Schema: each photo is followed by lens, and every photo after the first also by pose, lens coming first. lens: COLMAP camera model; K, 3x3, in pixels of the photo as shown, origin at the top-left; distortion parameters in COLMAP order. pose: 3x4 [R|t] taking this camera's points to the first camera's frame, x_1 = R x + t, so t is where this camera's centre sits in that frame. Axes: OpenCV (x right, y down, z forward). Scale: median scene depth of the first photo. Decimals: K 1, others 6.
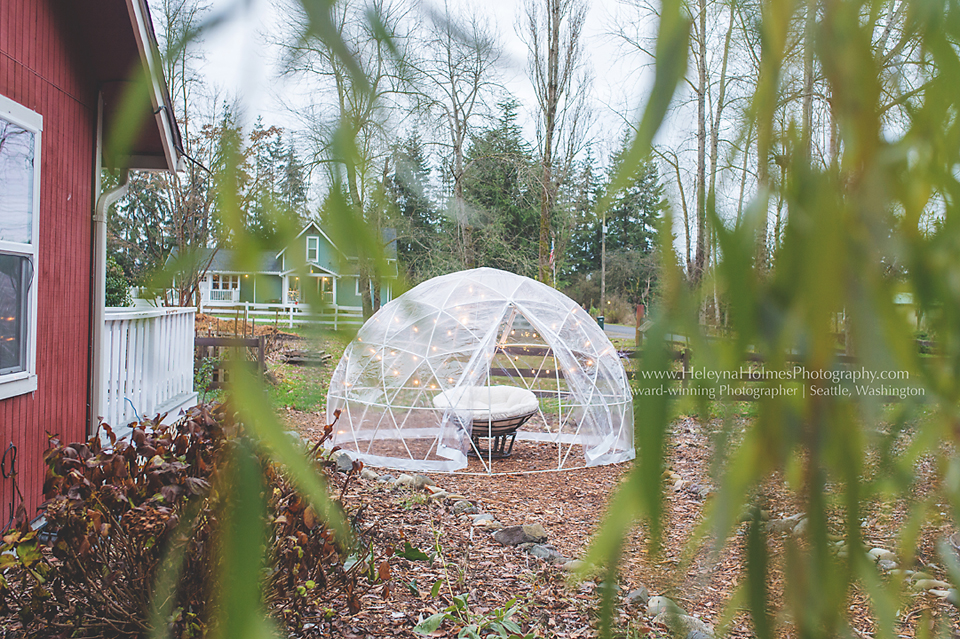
lens RADIAL K [[966.7, 0, 480.0], [0, 966.7, 319.5], [0, 0, 1]] dist [-0.007727, -0.004800]
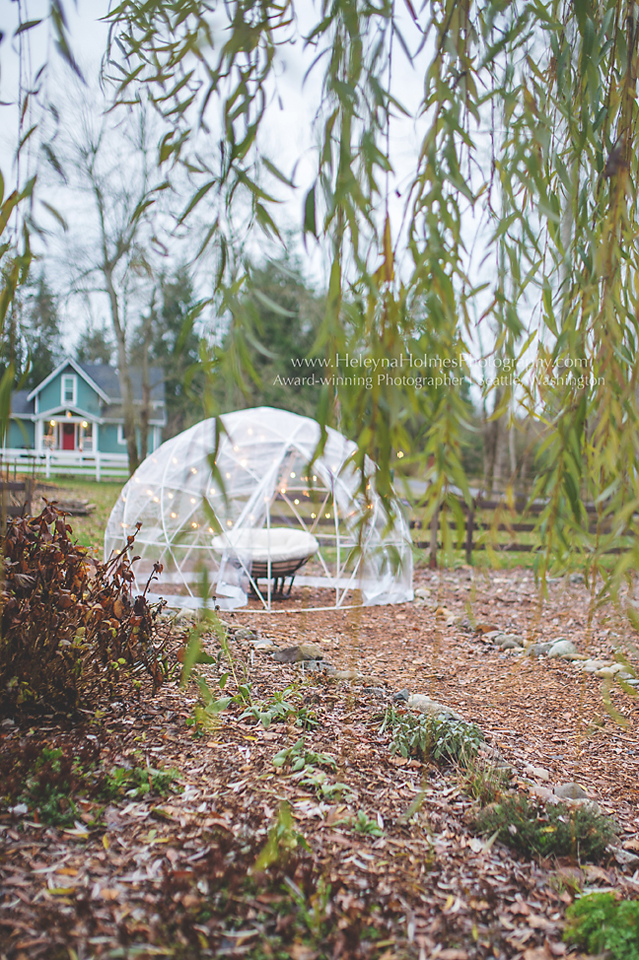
lens RADIAL K [[637.9, 0, 319.5], [0, 637.9, 480.0], [0, 0, 1]] dist [-0.001480, 0.000016]
pose [[0.996464, 0.001157, 0.084019, 0.006703], [-0.008372, 0.996297, 0.085569, -0.037992], [-0.083609, -0.085970, 0.992783, 0.348921]]
